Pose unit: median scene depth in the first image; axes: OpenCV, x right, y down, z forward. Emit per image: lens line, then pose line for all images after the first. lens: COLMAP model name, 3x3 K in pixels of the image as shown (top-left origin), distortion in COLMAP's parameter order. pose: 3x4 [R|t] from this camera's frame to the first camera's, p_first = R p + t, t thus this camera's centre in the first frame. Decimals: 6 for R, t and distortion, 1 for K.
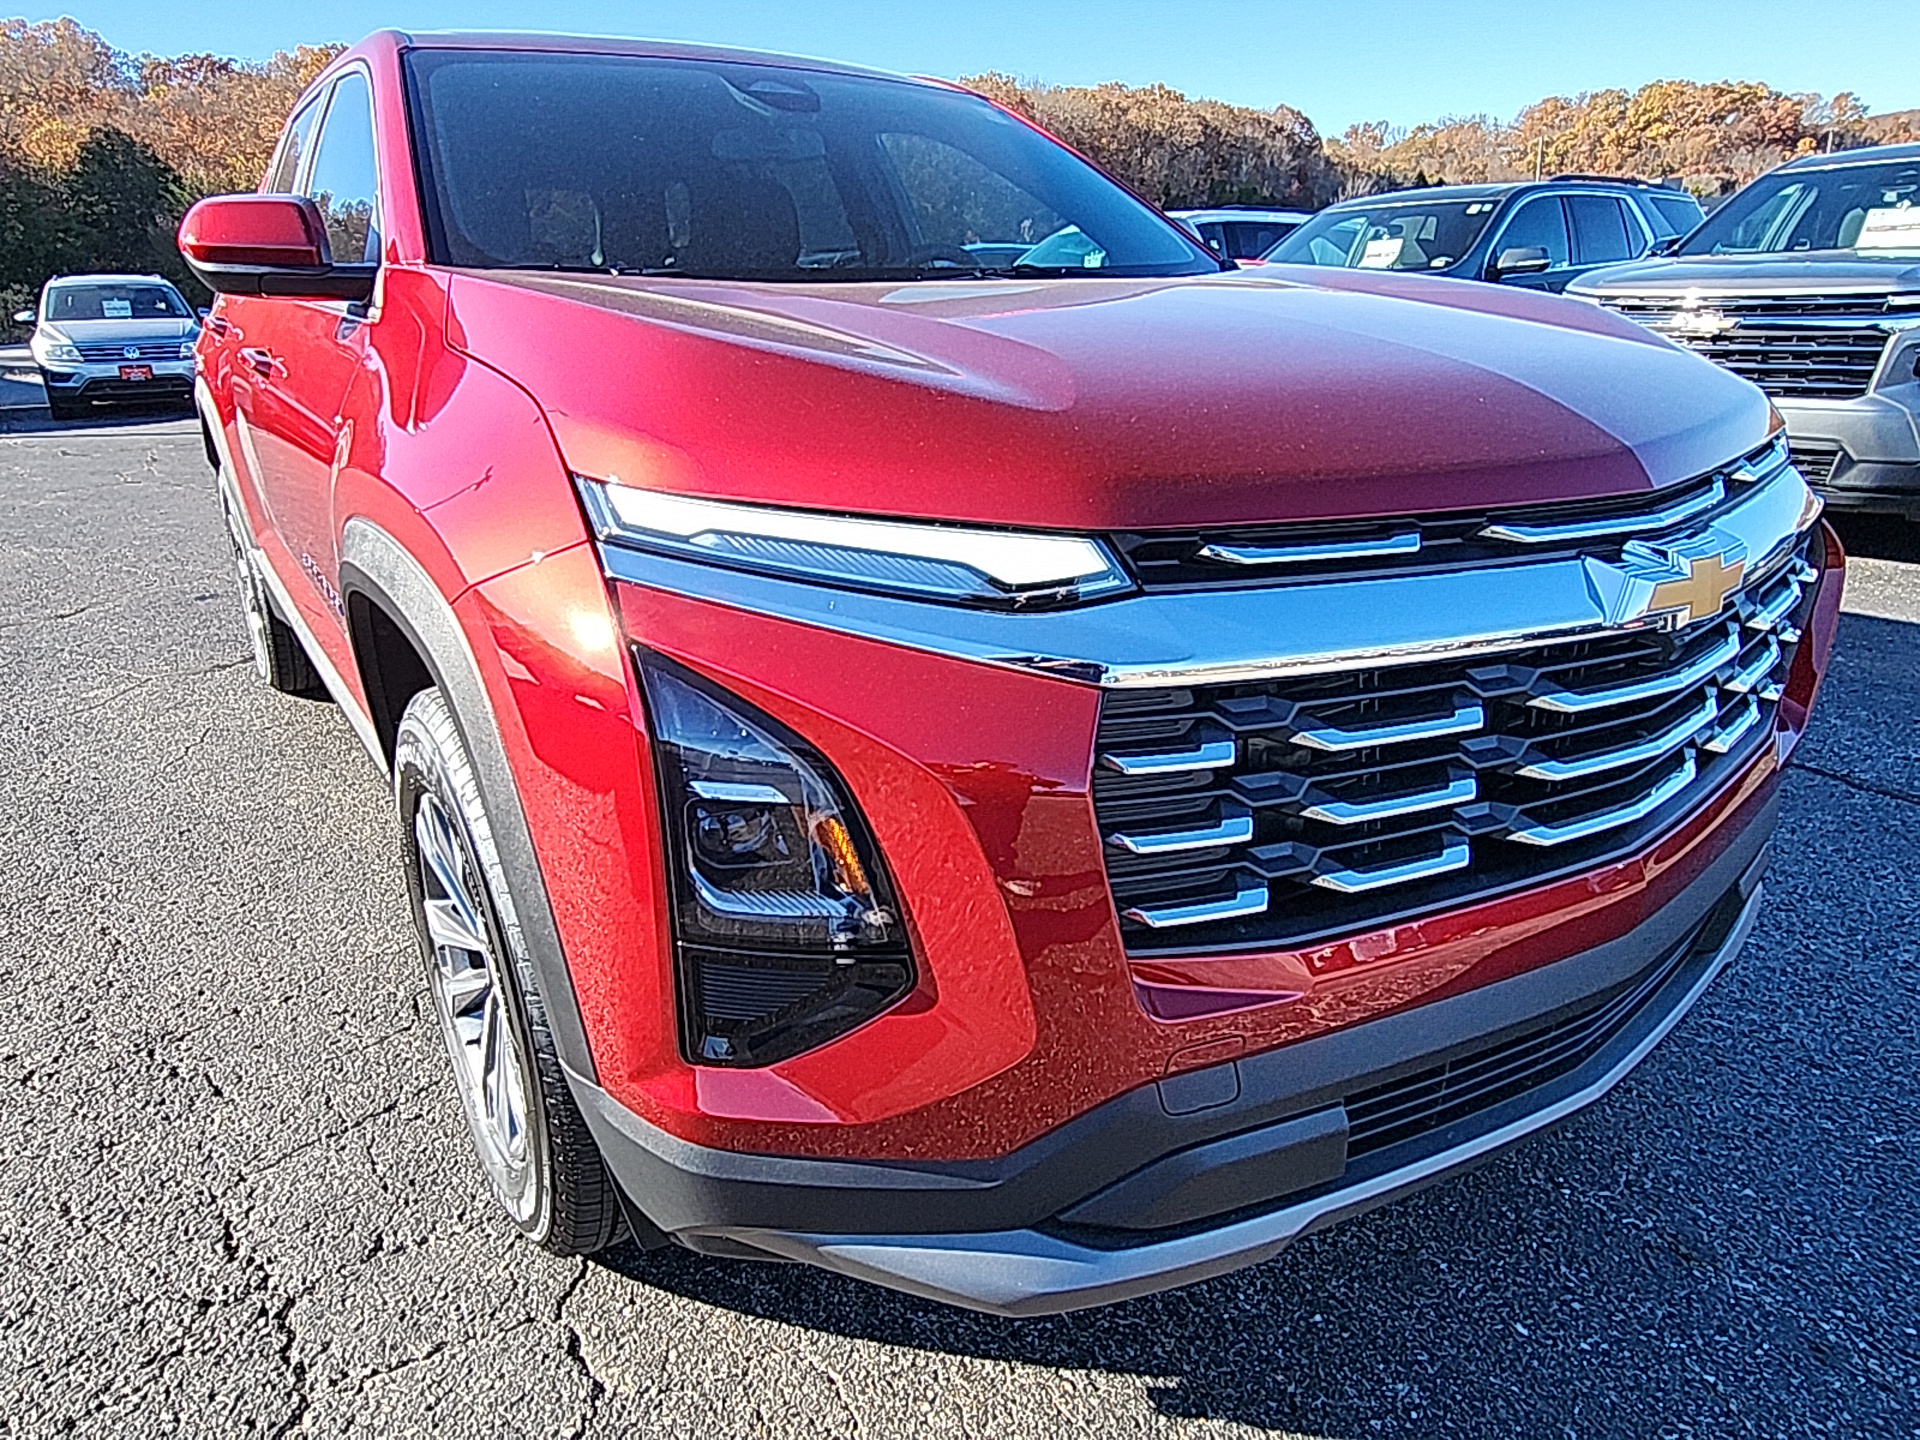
lens RADIAL K [[1190.6, 0, 947.1], [0, 1190.6, 713.8], [0, 0, 1]] dist [0.010583, -0.008190]
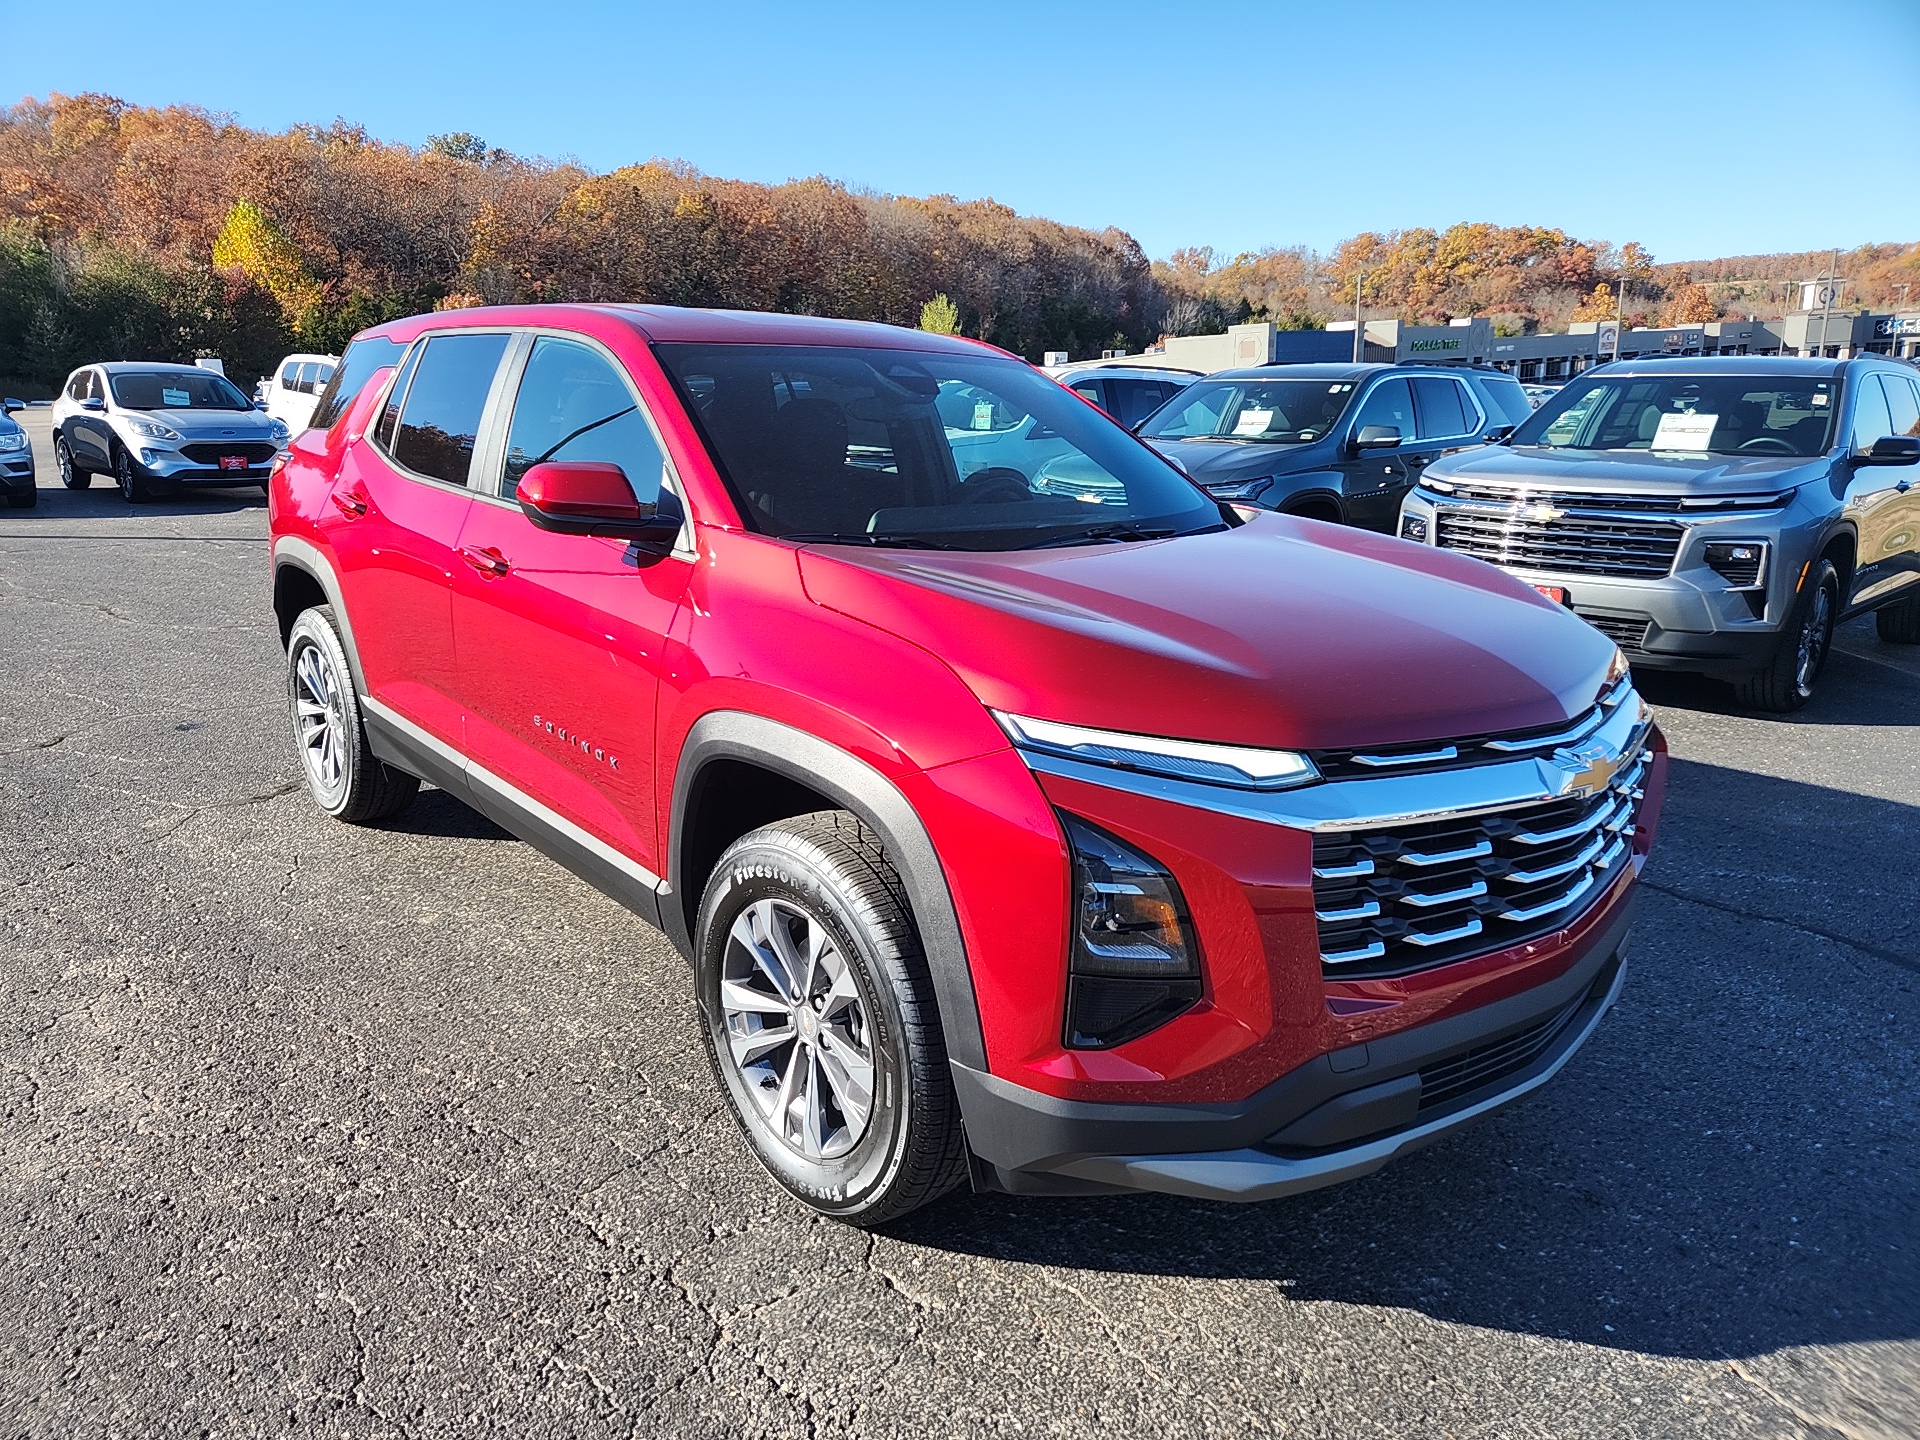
lens RADIAL K [[1244.9, 0, 946.9], [0, 1244.9, 730.3], [0, 0, 1]] dist [0.077258, -0.063670]
pose [[0.991102, 0.009255, 0.132783, -0.479729], [0.002021, 0.996418, -0.084536, -0.010703], [-0.133090, 0.084052, 0.987533, -0.612754]]
